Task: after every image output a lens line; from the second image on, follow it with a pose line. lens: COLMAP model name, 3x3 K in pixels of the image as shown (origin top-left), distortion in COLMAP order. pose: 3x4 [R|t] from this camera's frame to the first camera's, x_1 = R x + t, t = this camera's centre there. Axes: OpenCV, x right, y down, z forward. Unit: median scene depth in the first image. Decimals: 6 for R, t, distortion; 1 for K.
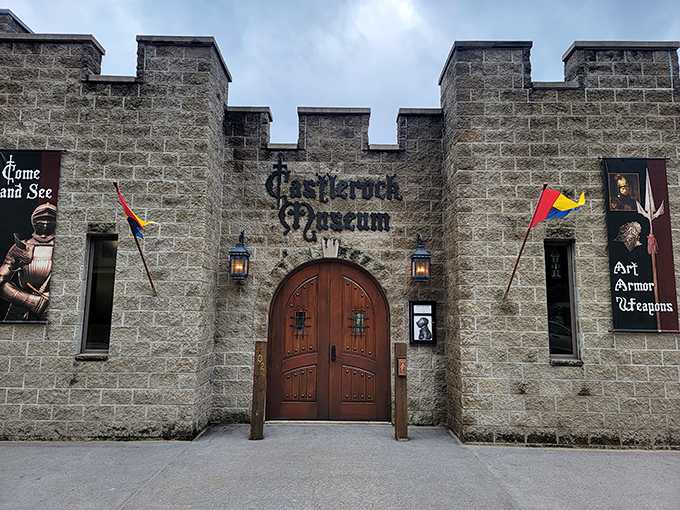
lens RADIAL K [[463.4, 0, 341.7], [0, 463.4, 252.3], [0, 0, 1]] dist [0.043790, -0.010242]
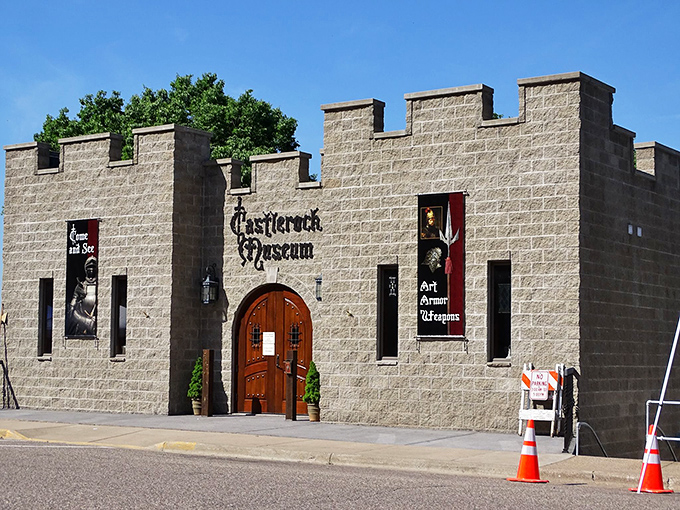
lens RADIAL K [[1272.5, 0, 339.7], [0, 1272.5, 255.6], [0, 0, 1]] dist [0.059873, 0.000000]
pose [[0.818467, -0.048988, -0.572462, 2.269843], [0.076079, 0.996826, 0.023469, -0.138810], [0.569495, -0.062760, 0.819596, -1.809391]]
